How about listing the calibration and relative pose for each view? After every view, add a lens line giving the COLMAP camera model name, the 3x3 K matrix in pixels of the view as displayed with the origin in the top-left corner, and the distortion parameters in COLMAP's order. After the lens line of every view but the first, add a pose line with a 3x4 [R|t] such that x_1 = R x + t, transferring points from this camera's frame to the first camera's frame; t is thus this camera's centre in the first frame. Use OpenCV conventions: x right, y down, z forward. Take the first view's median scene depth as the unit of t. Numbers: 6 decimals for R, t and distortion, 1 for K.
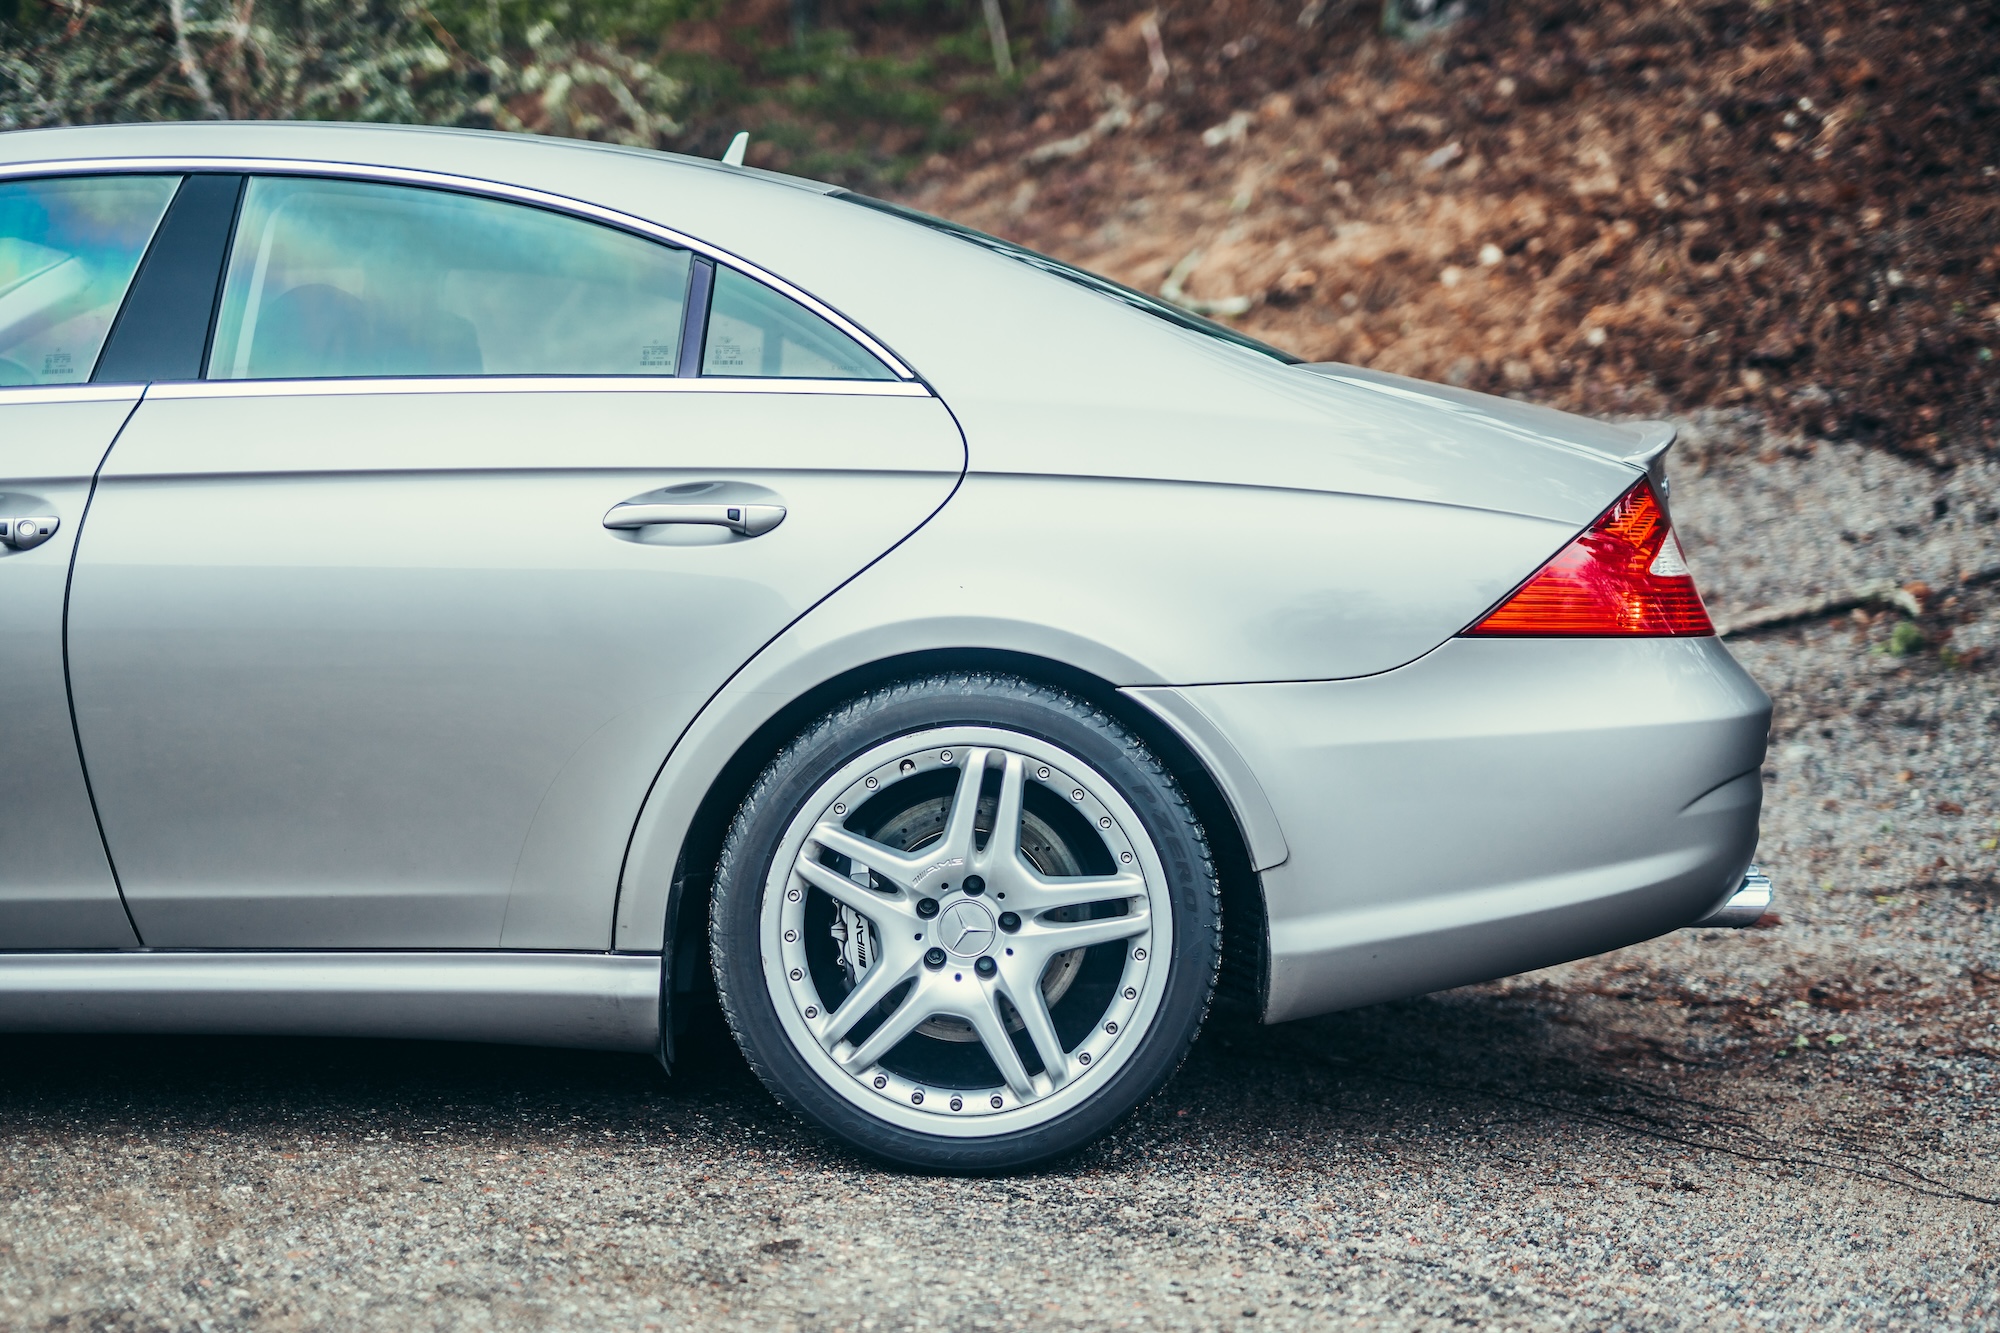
lens RADIAL K [[2797.1, 0, 1000.0], [0, 2797.1, 666.5], [0, 0, 1]] dist [-0.007240, 0.078126]
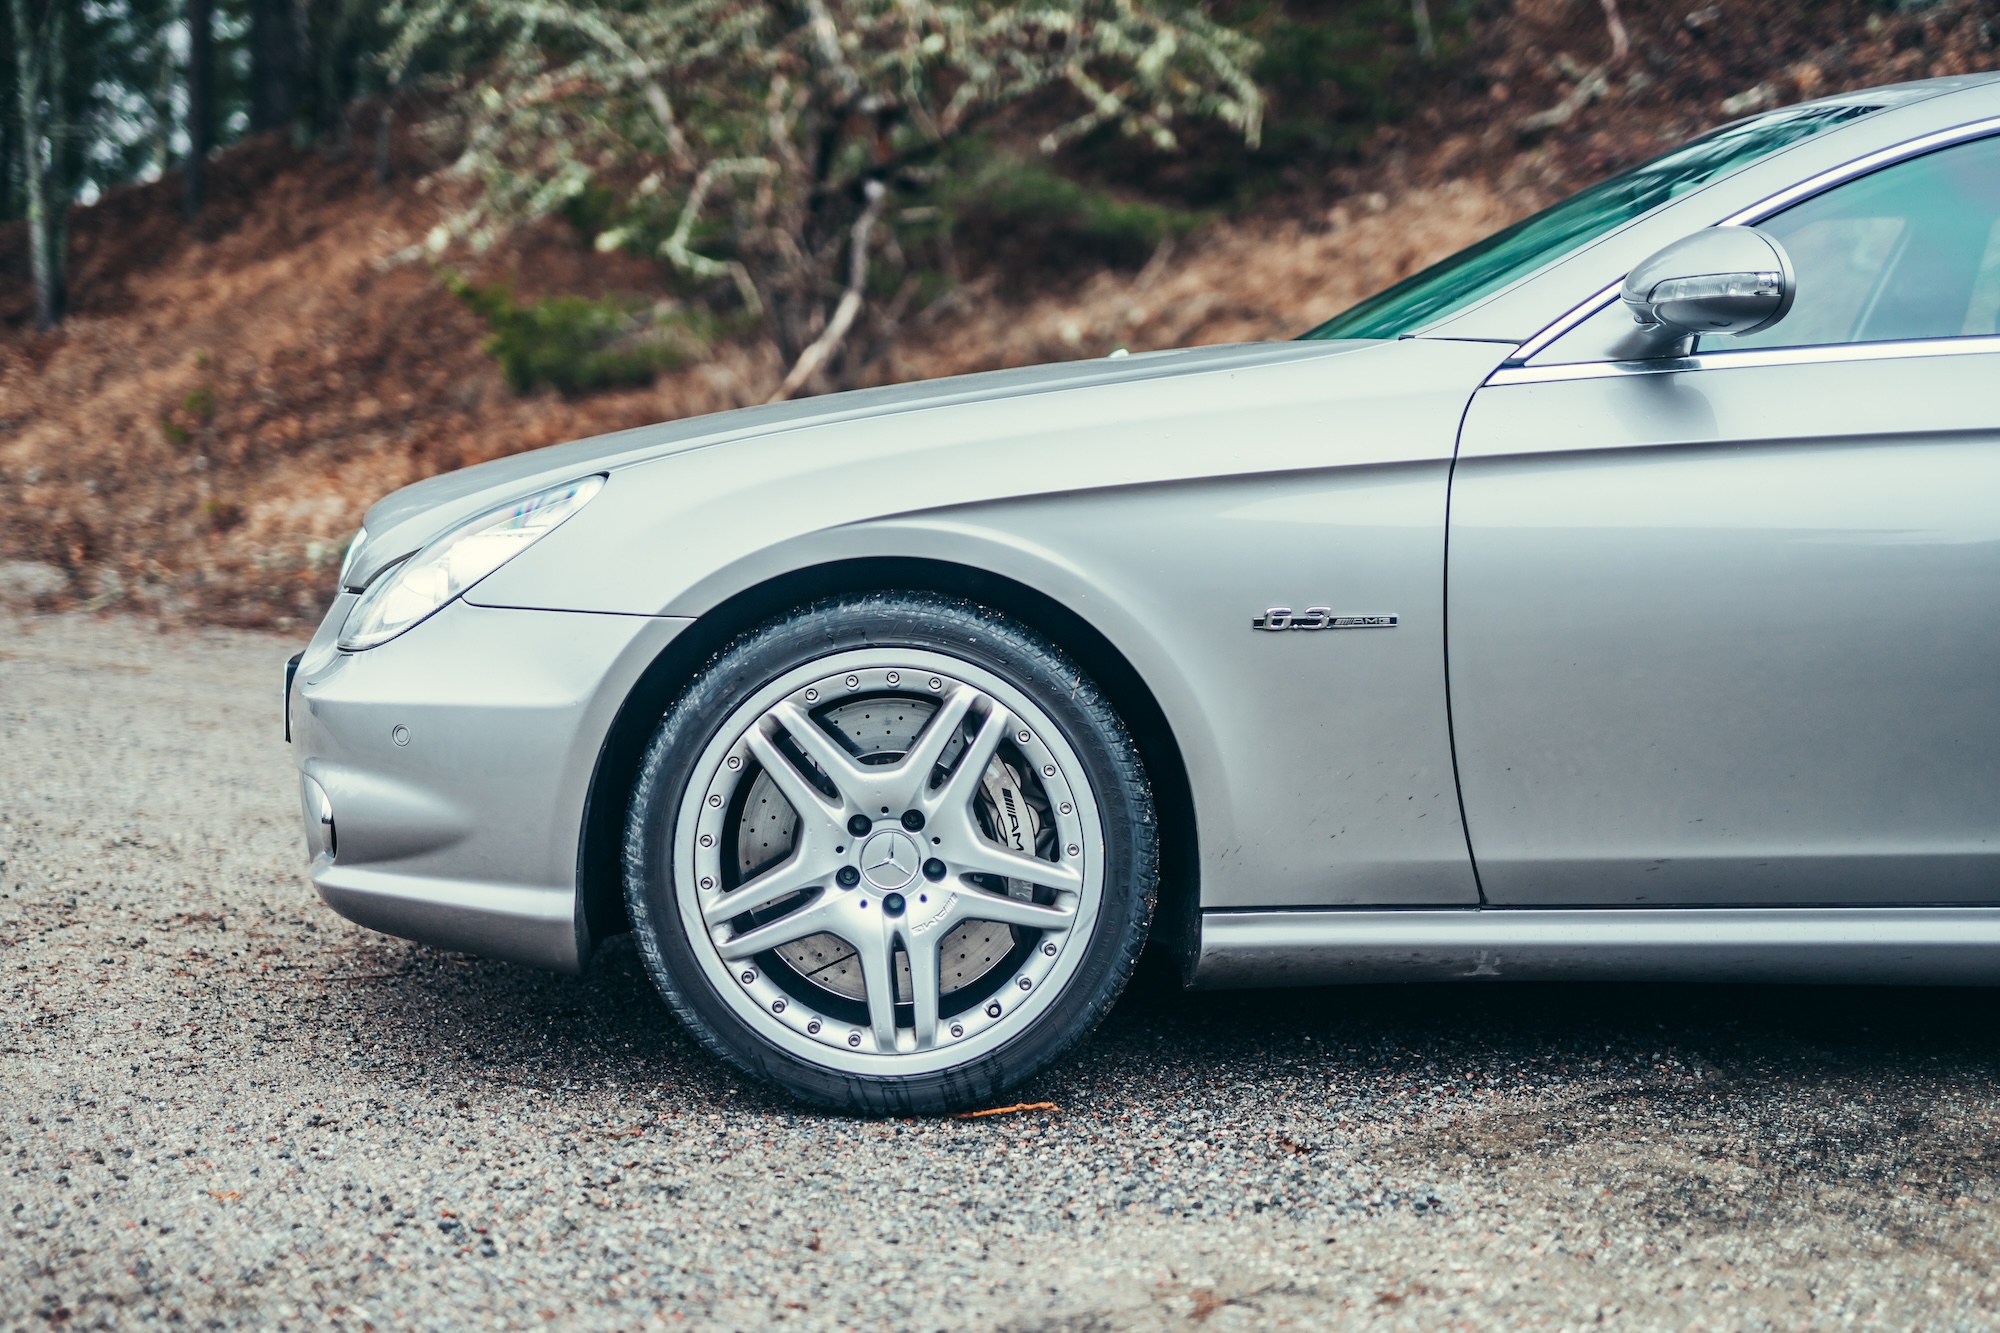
lens RADIAL K [[2797.1, 0, 1000.0], [0, 2797.1, 666.5], [0, 0, 1]] dist [-0.007240, 0.078126]
pose [[0.999698, 0.000106, 0.024564, -0.311317], [-0.000282, 0.999974, 0.007166, 0.004724], [-0.024563, -0.007171, 0.999673, 0.011441]]
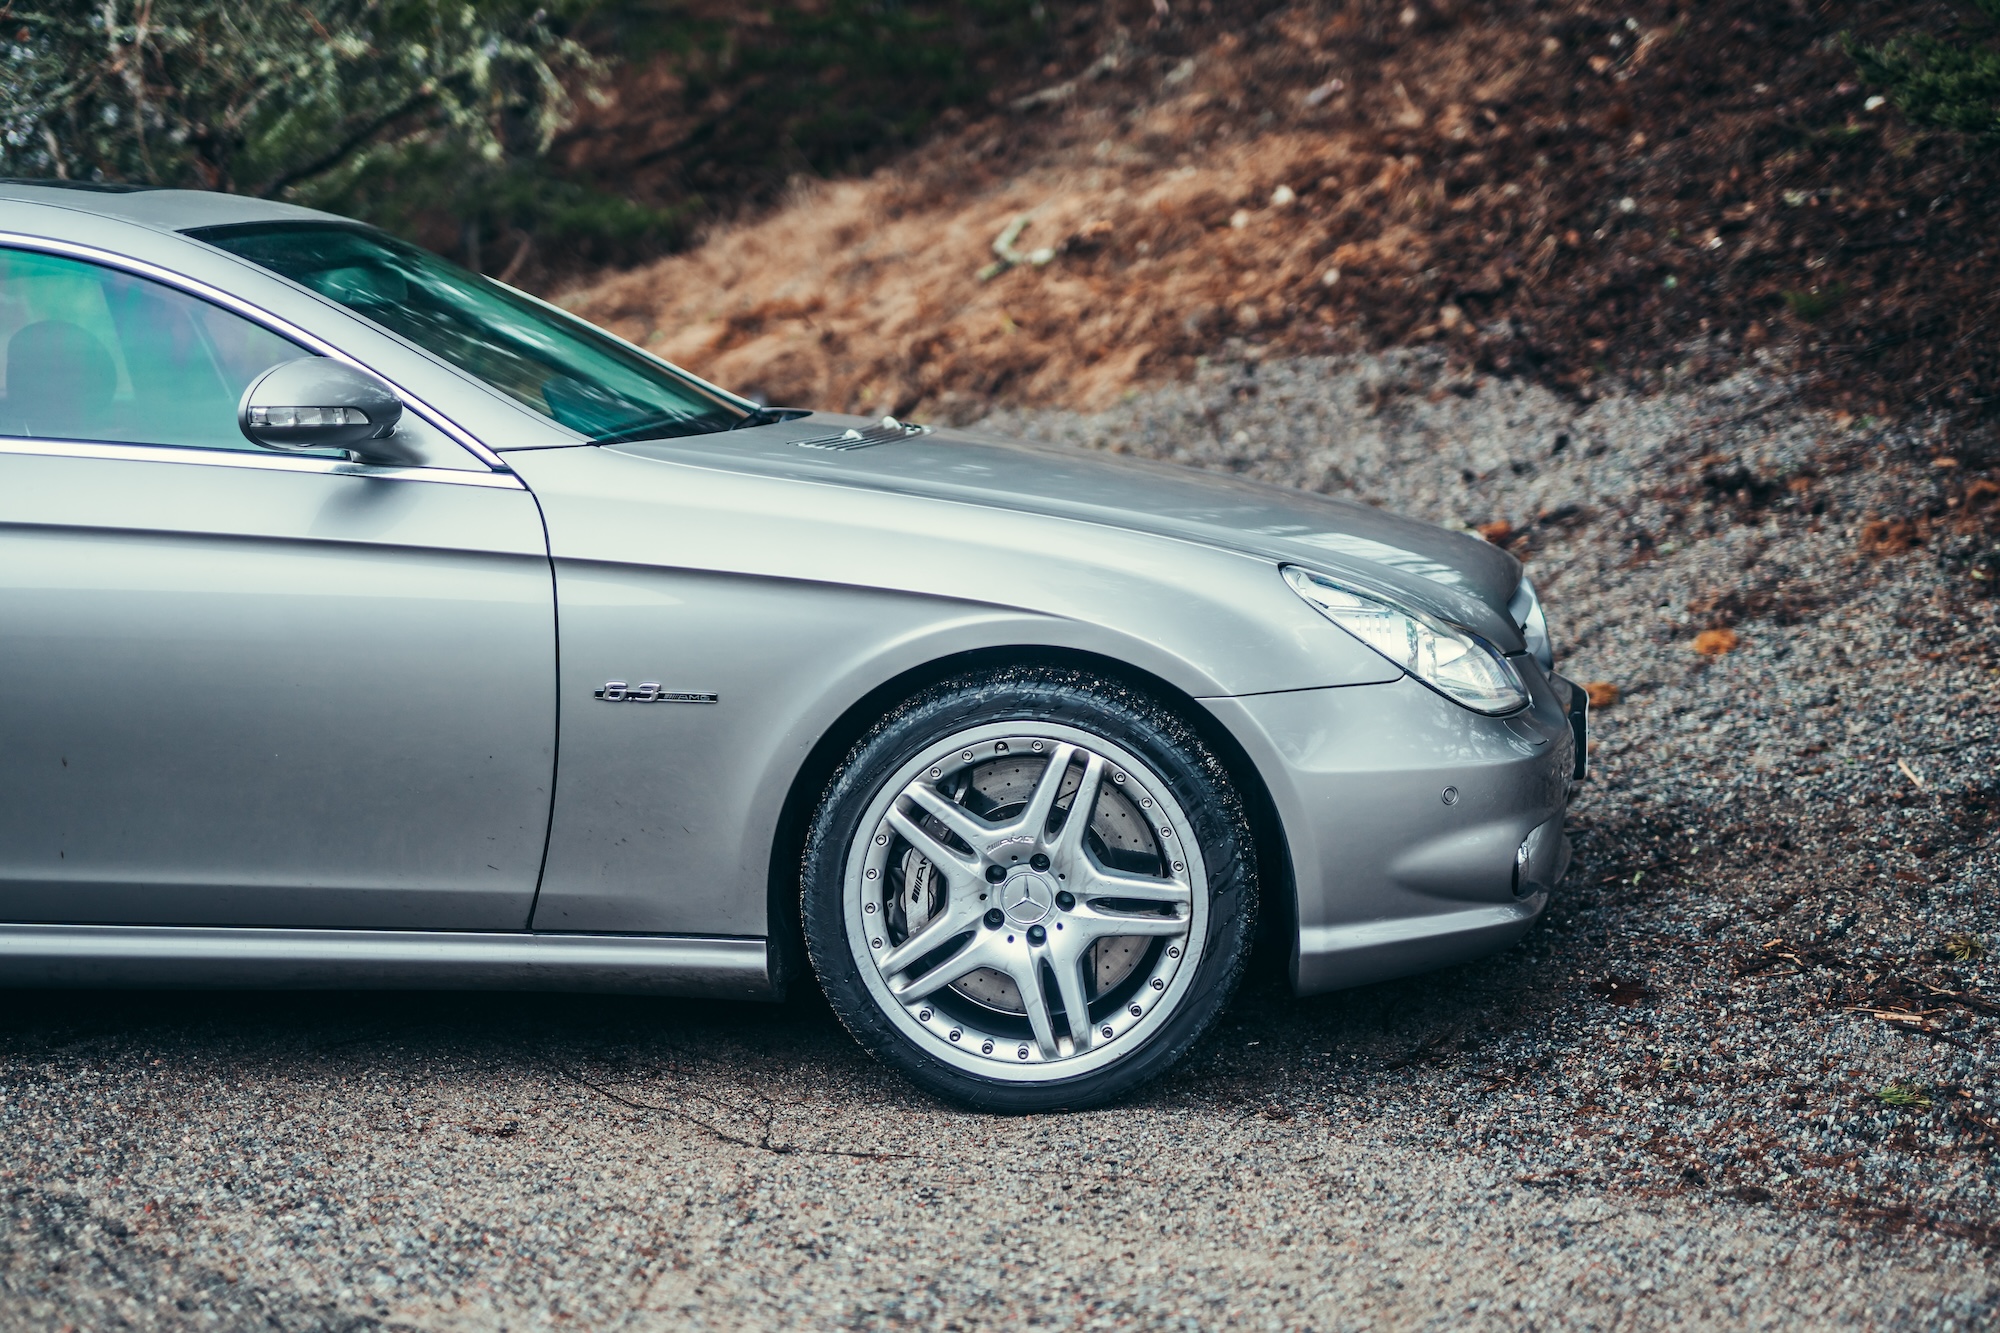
lens RADIAL K [[2790.4, 0, 1000.0], [0, 2790.4, 666.5], [0, 0, 1]] dist [-0.001710, 0.081904]
pose [[0.988391, -0.020417, -0.150552, 0.241295], [0.024145, 0.999444, 0.022975, -0.004515], [0.149999, -0.026344, 0.988335, -0.006556]]
